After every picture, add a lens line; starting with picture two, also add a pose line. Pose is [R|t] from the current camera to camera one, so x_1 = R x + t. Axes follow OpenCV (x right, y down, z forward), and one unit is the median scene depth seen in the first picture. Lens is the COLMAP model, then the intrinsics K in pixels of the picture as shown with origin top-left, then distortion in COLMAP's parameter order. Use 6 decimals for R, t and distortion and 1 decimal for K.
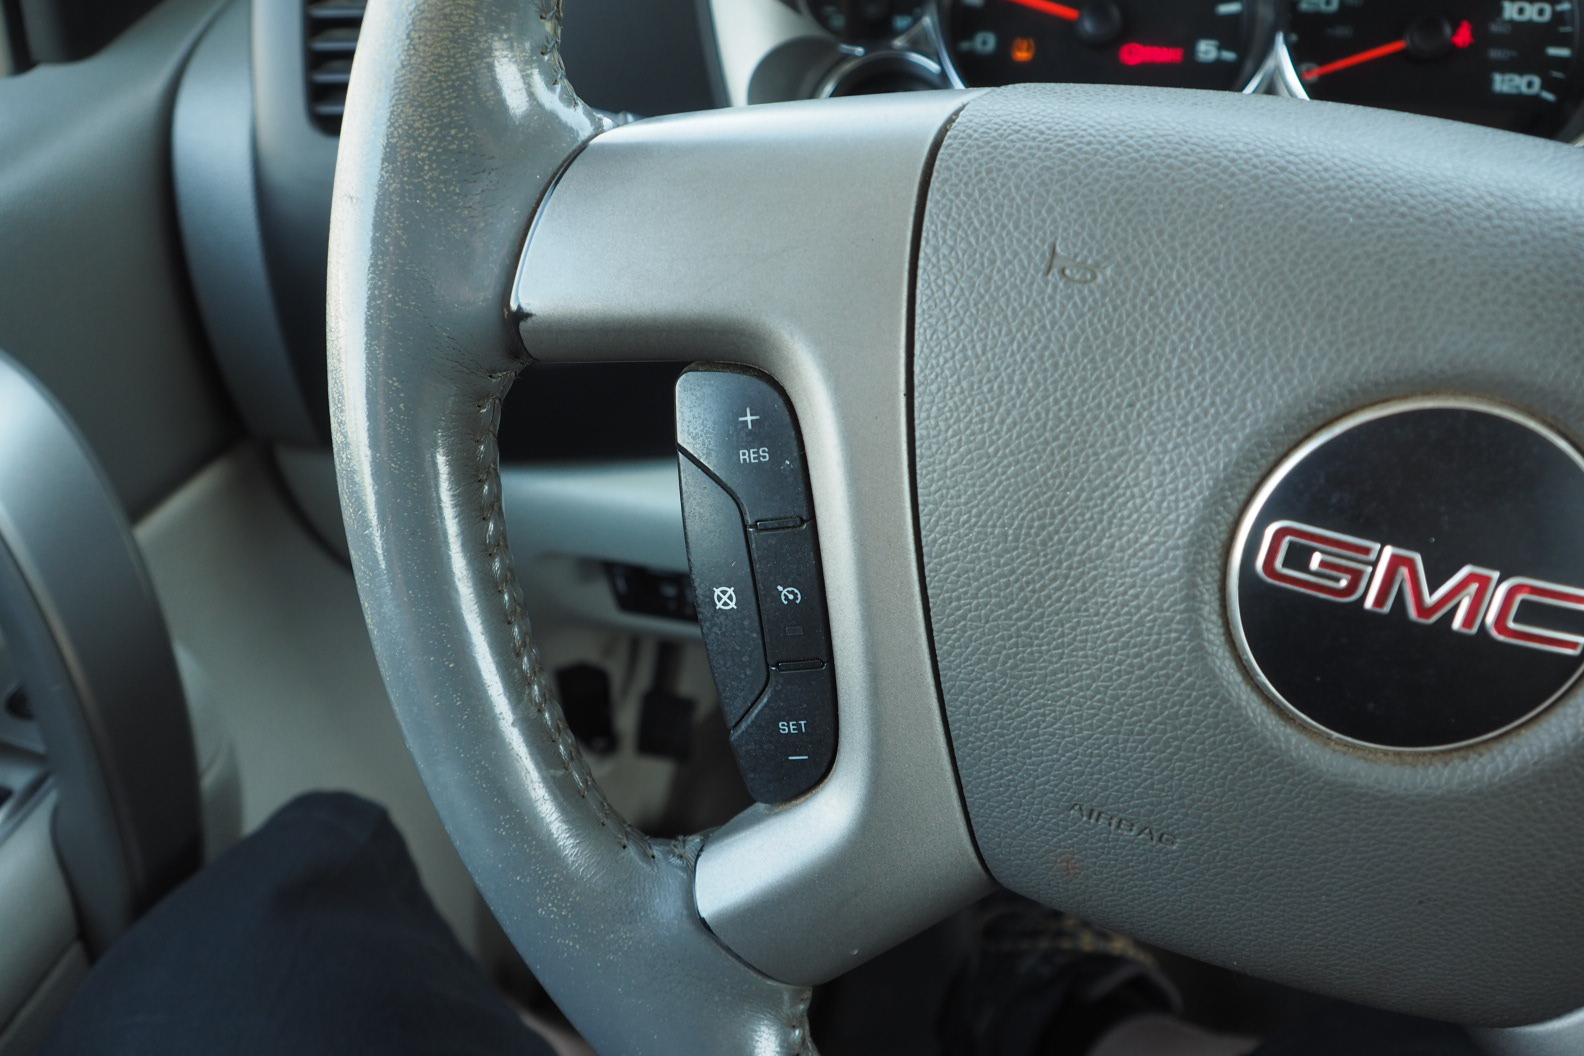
lens RADIAL K [[1108.5, 0, 792.0], [0, 1108.5, 528.0], [0, 0, 1]] dist [-0.035668, 0.002808]
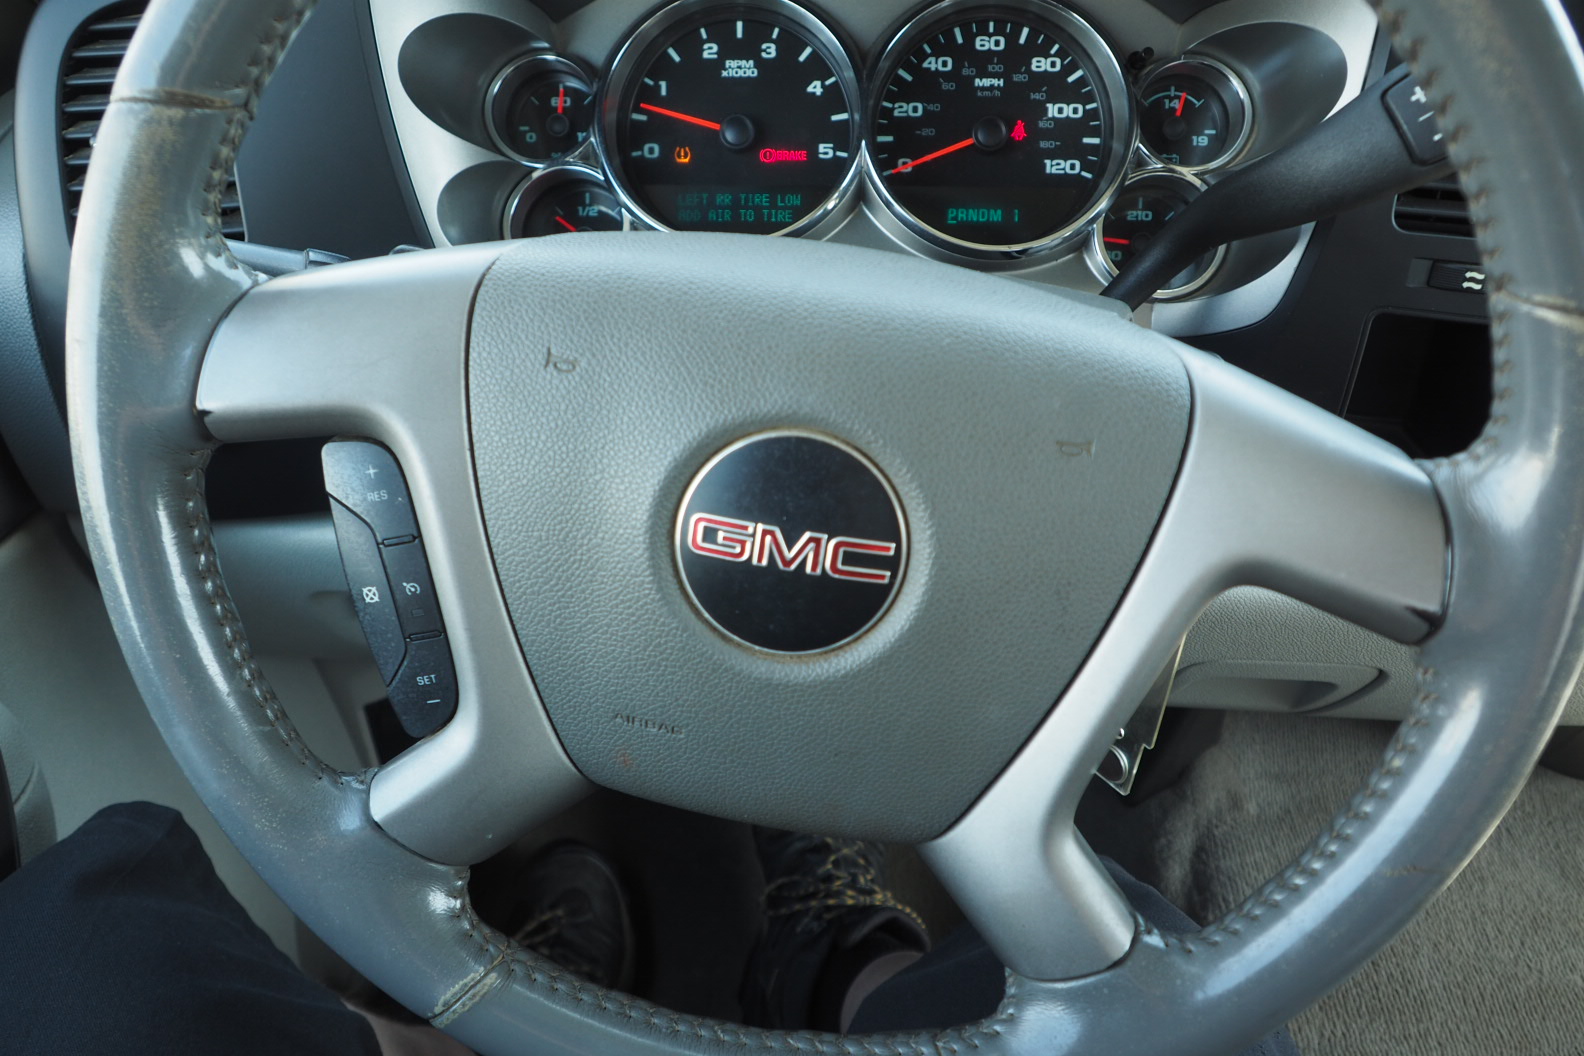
lens RADIAL K [[1129.7, 0, 792.3], [0, 1129.7, 532.2], [0, 0, 1]] dist [-0.020955, 0.006585]
pose [[0.991995, -0.072552, 0.103357, 0.388217], [0.075440, 0.996854, -0.024310, 0.066986], [-0.101268, 0.031913, 0.994347, -0.605471]]
